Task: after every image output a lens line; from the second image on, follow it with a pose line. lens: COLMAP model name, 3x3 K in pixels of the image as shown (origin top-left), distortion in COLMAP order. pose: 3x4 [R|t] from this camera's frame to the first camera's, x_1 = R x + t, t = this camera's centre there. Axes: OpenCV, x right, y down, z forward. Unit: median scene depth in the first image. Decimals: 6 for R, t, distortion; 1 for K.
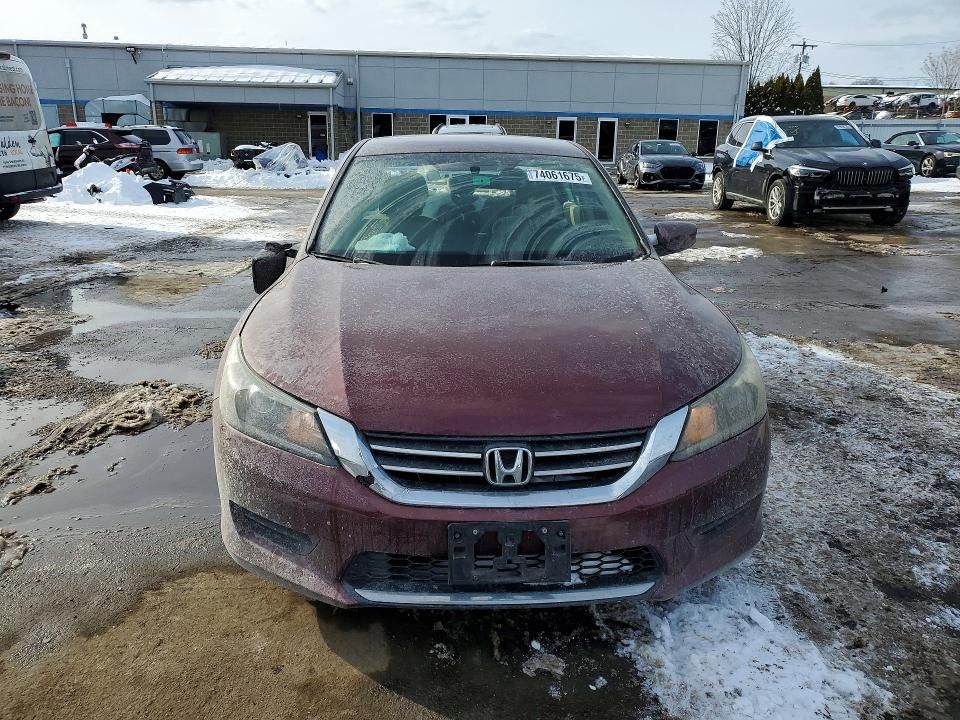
lens RADIAL K [[742.1, 0, 488.4], [0, 742.1, 359.4], [0, 0, 1]] dist [0.071168, -0.060614]
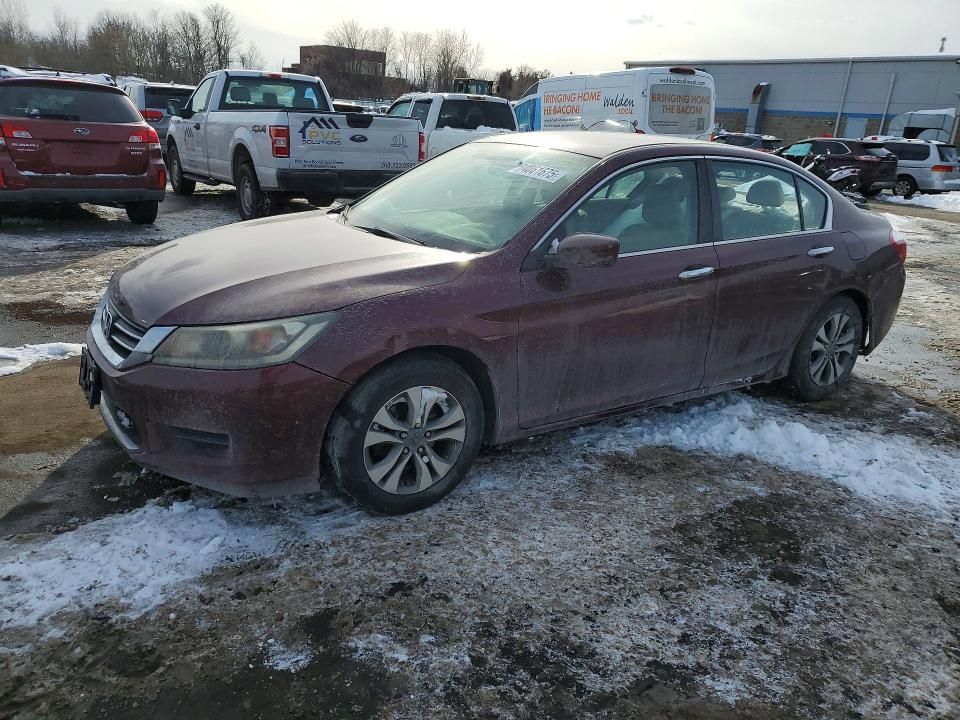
lens RADIAL K [[742.1, 0, 488.4], [0, 742.1, 359.4], [0, 0, 1]] dist [0.071168, -0.060614]
pose [[0.532215, 0.286329, -0.796720, 0.112308], [-0.300139, 0.943761, 0.138678, -0.016669], [0.791621, 0.165320, 0.588223, 0.048237]]
